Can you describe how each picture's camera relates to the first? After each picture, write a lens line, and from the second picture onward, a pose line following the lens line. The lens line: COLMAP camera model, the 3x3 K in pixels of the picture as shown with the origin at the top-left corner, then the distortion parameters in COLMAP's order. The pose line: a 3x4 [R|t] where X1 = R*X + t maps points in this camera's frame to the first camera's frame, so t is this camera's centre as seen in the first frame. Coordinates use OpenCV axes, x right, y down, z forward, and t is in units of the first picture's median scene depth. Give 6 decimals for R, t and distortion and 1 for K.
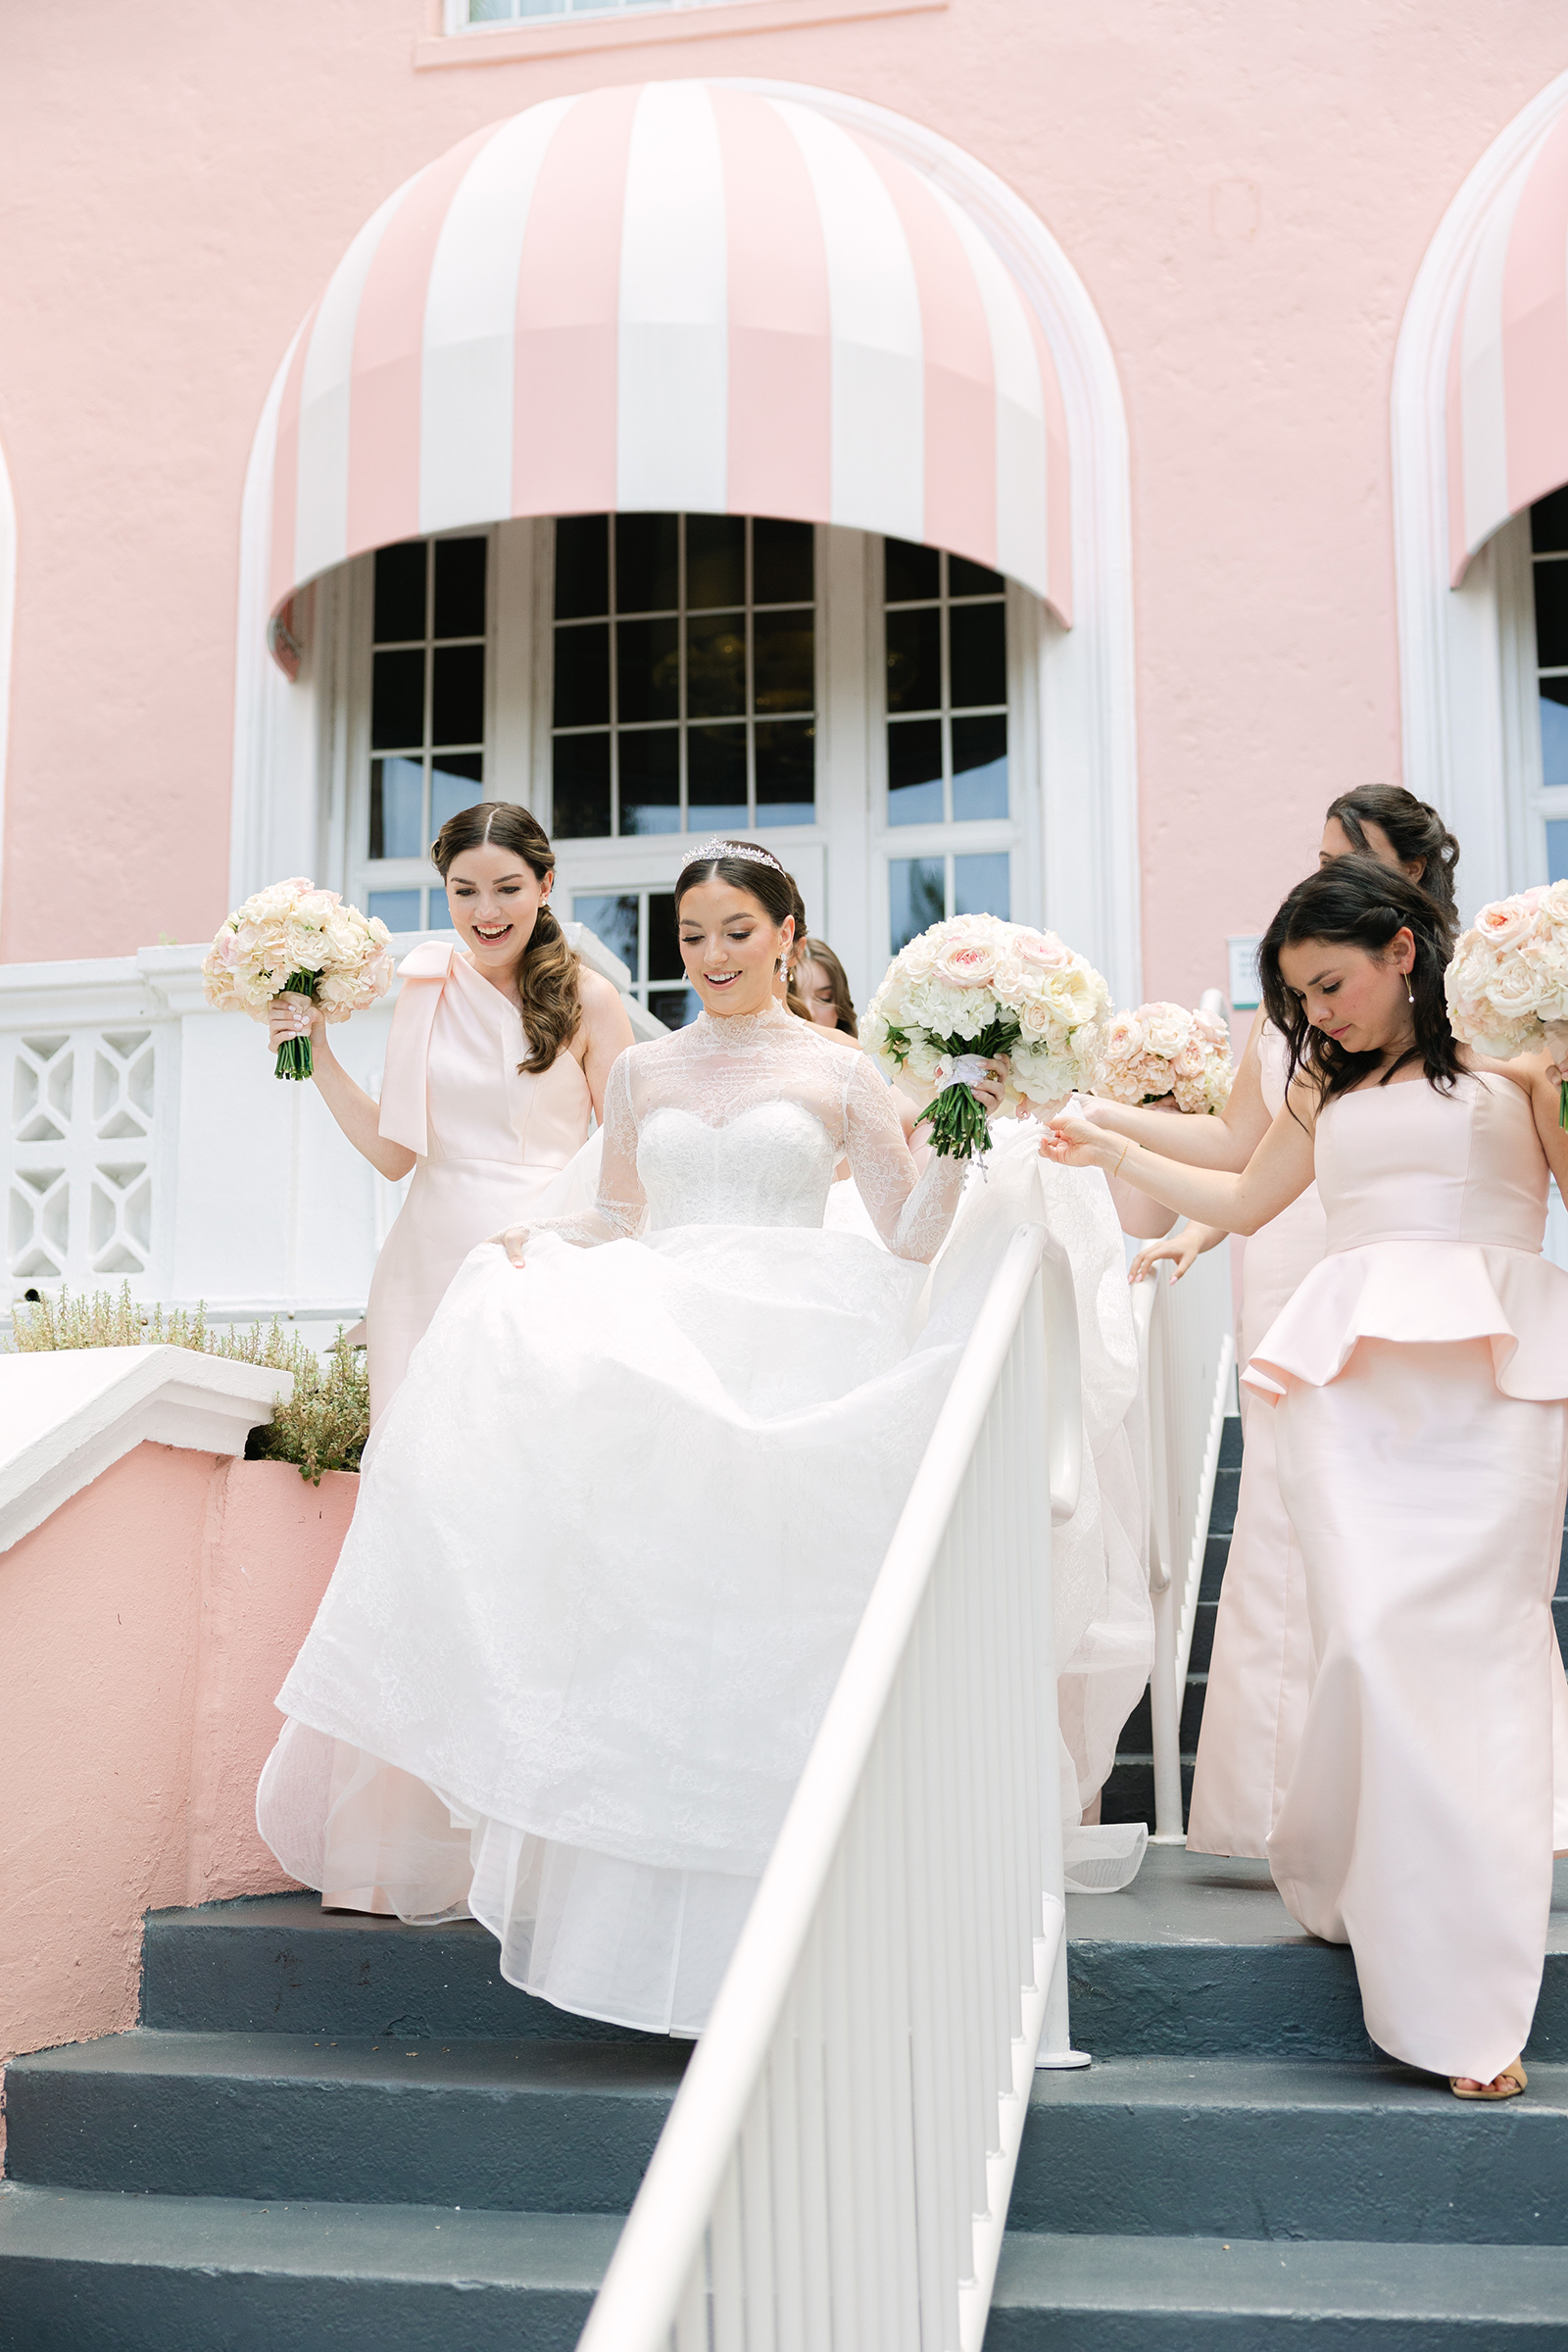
lens RADIAL K [[3189.8, 0, 778.3], [0, 3189.8, 1168.8], [0, 0, 1]] dist [0.004570, 0.000000]
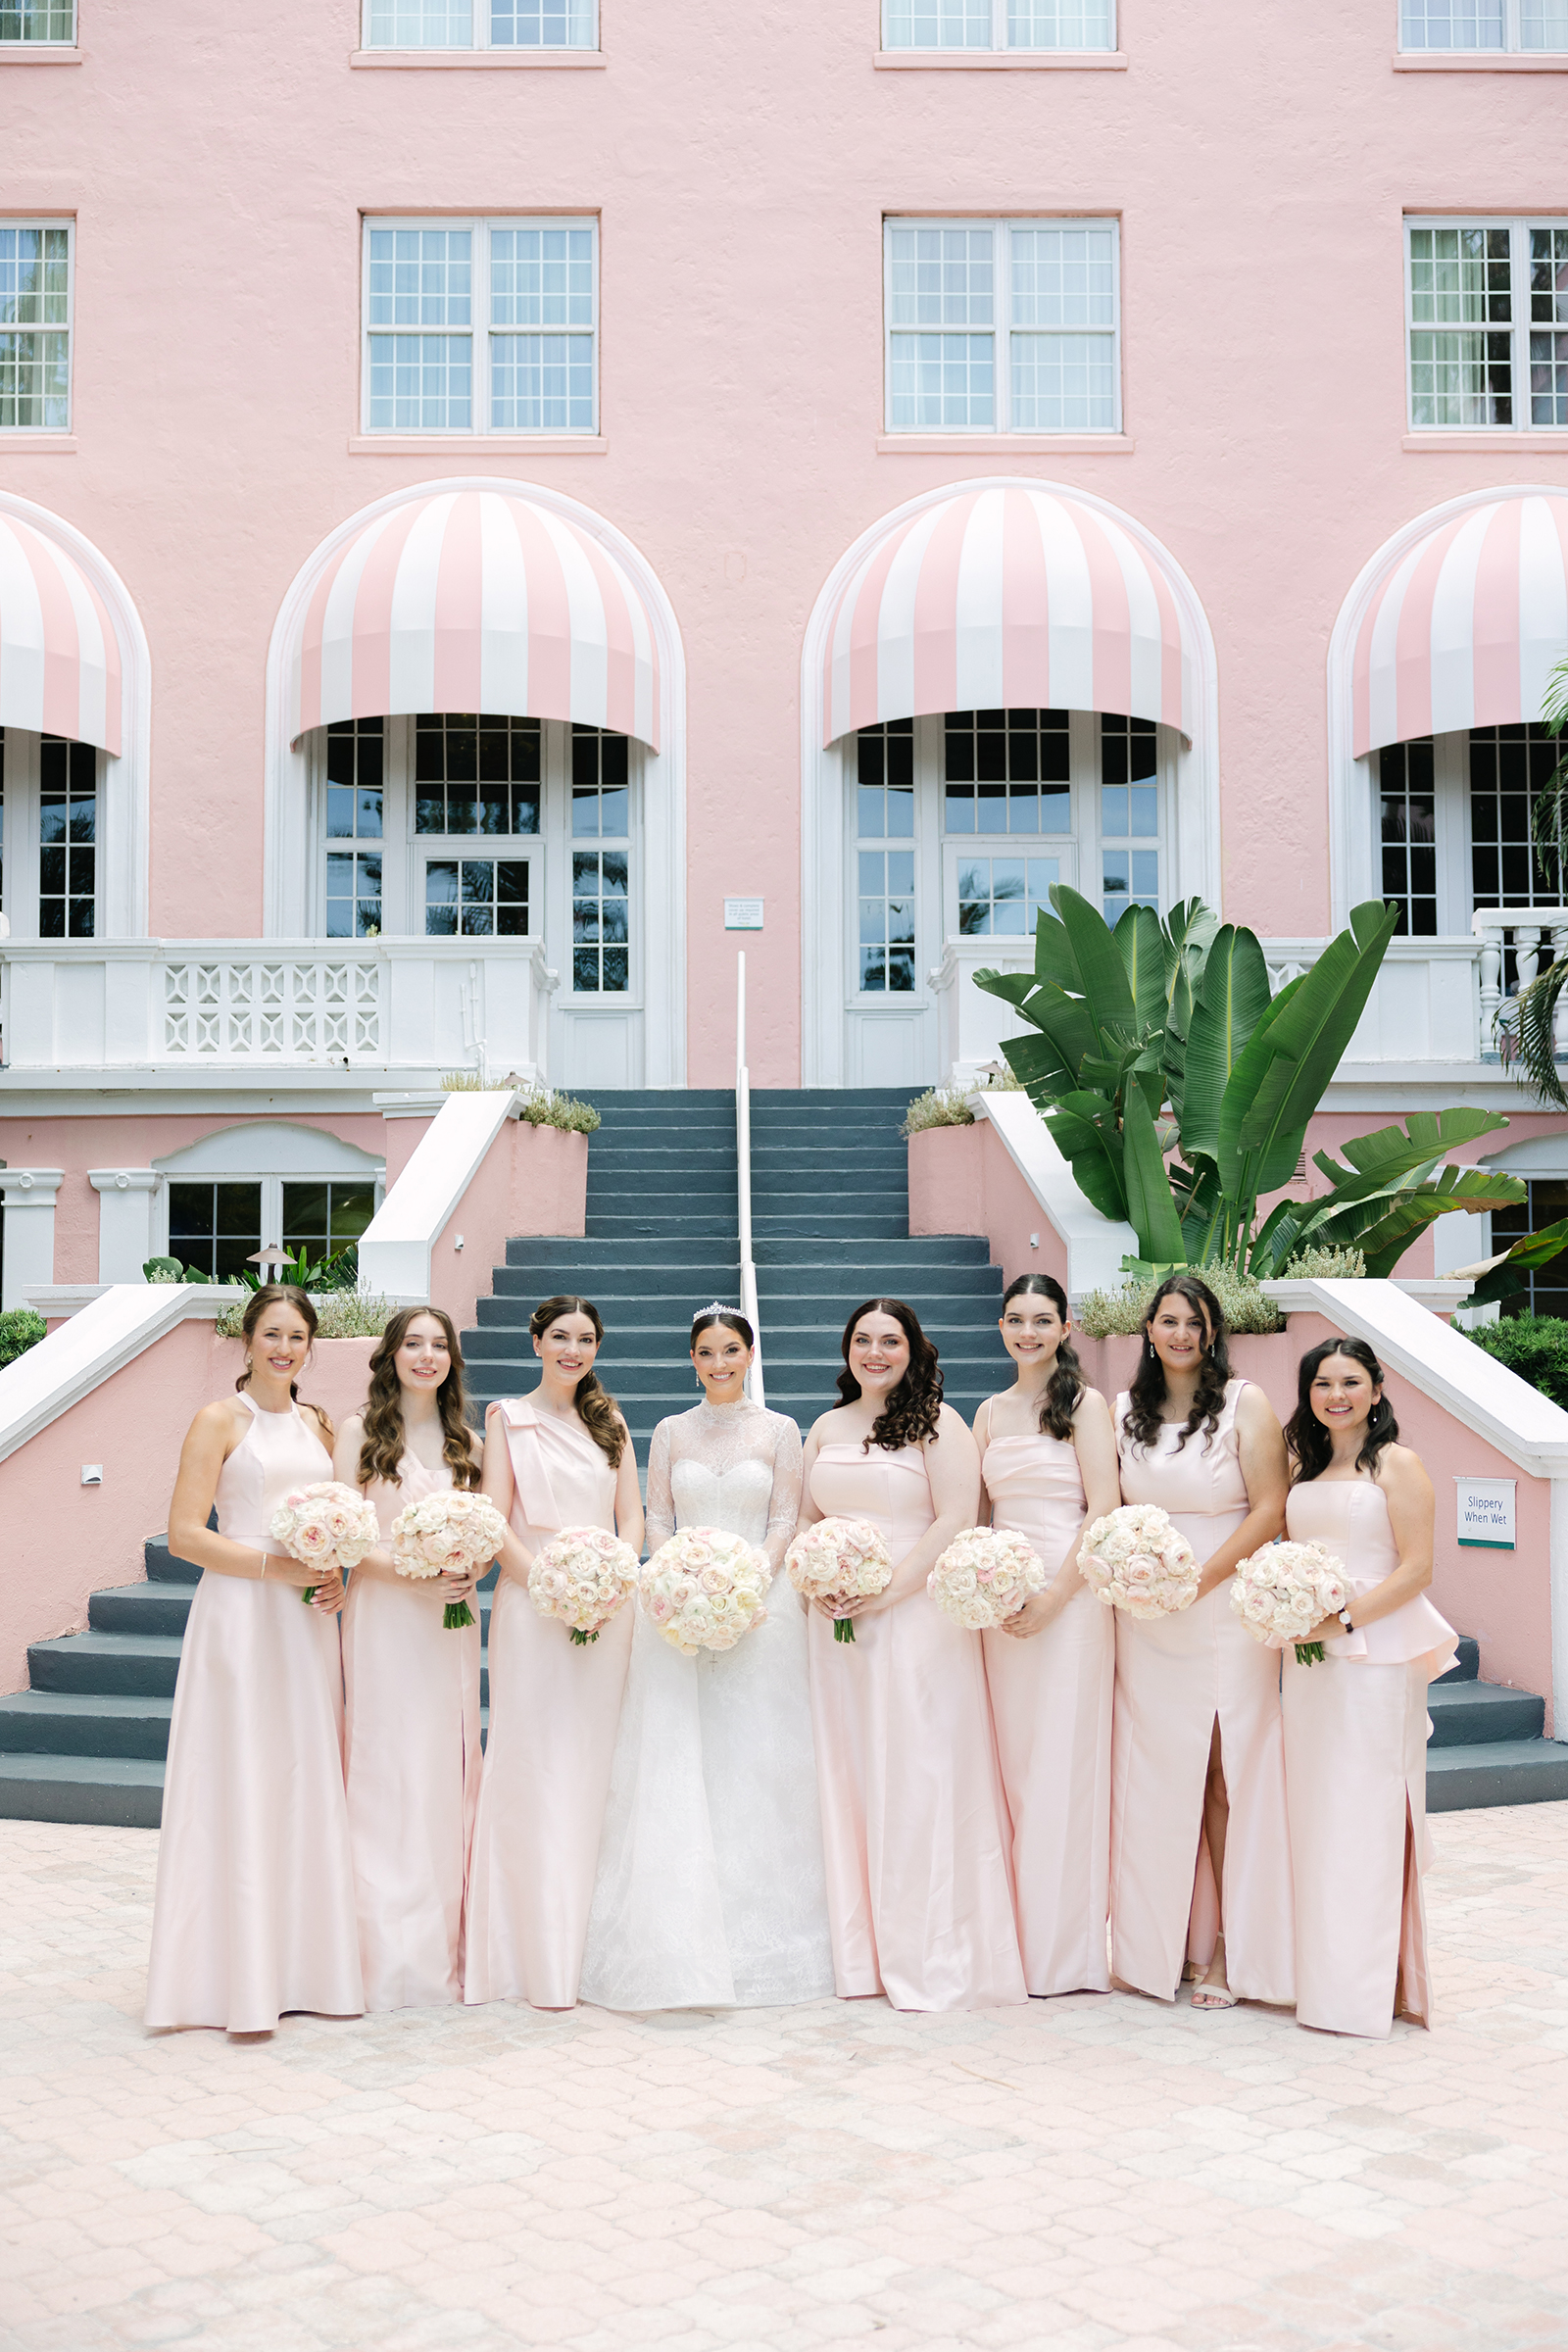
lens RADIAL K [[2747.1, 0, 786.2], [0, 2747.1, 1173.4], [0, 0, 1]] dist [-0.000059, 0.000000]
pose [[0.974088, 0.014004, 0.225738, -0.252399], [-0.039374, 0.993340, 0.108283, -0.088108], [-0.222718, -0.114366, 0.968152, -0.927482]]
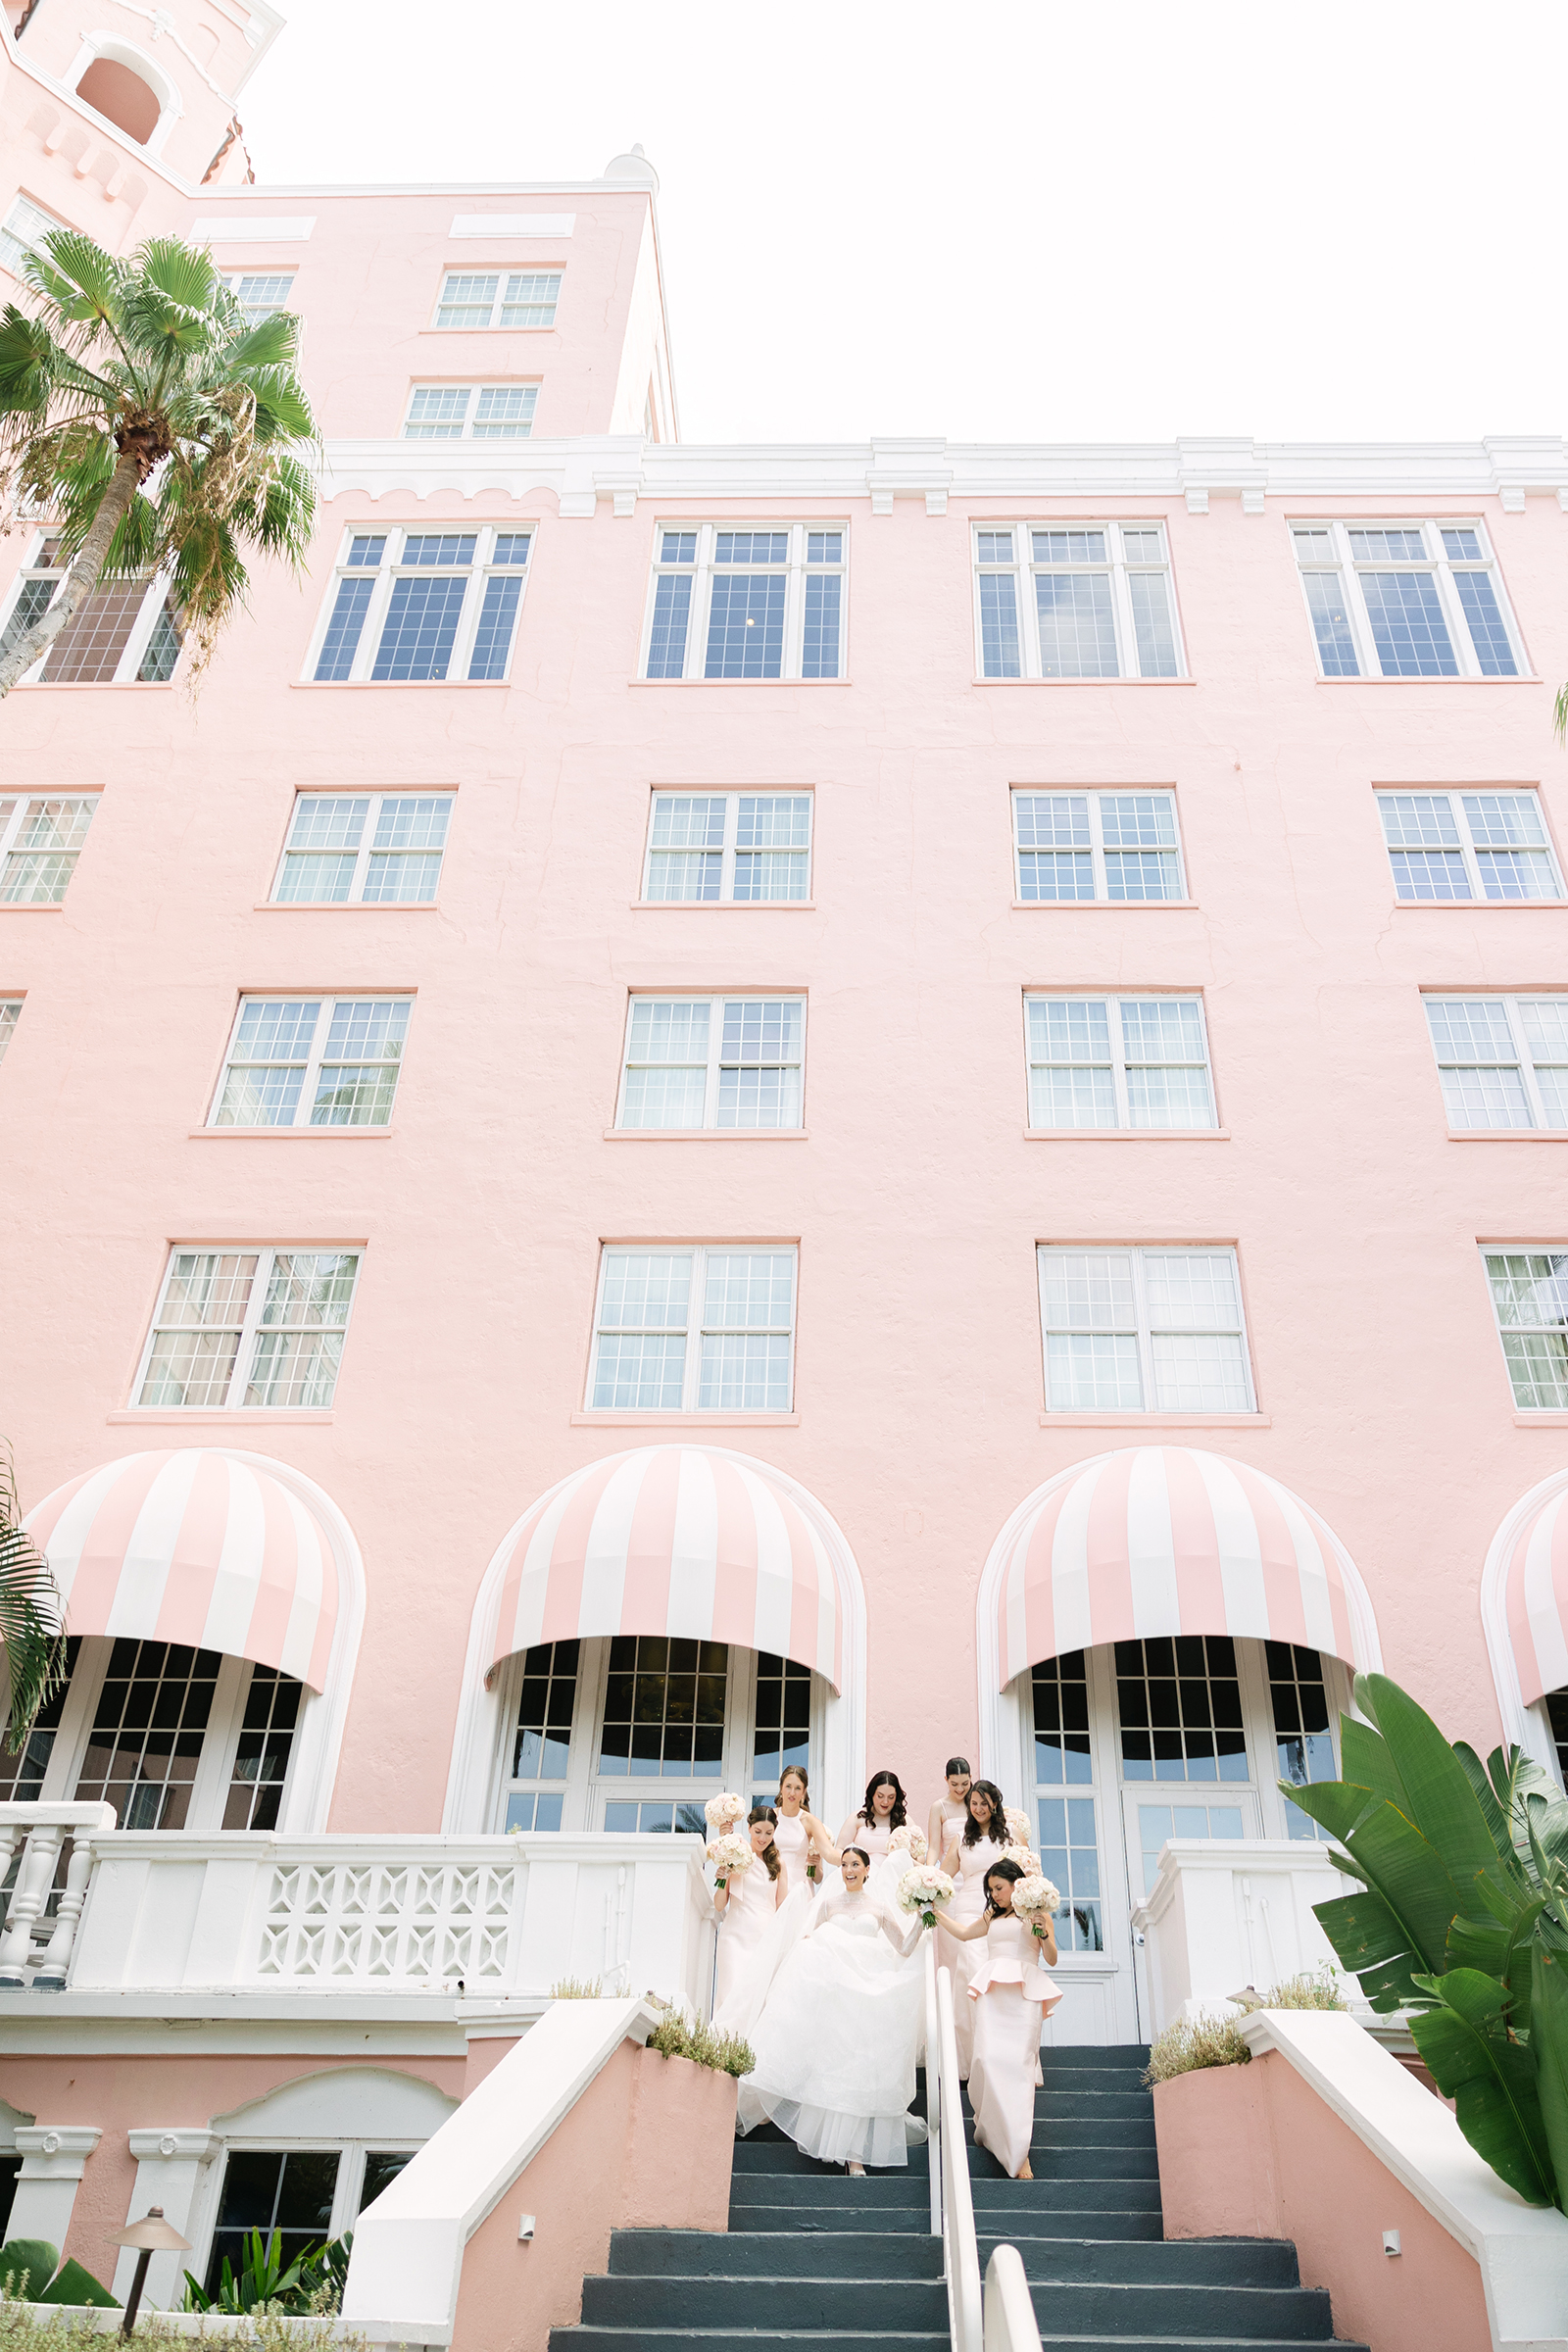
lens RADIAL K [[1767.1, 0, 850.7], [0, 1767.1, 1150.6], [0, 0, 1]] dist [0.007168, -0.002750]
pose [[0.981803, 0.121975, 0.145553, -0.135234], [-0.050882, 0.907394, -0.417189, 0.007337], [-0.182961, 0.402192, 0.897088, -0.316052]]
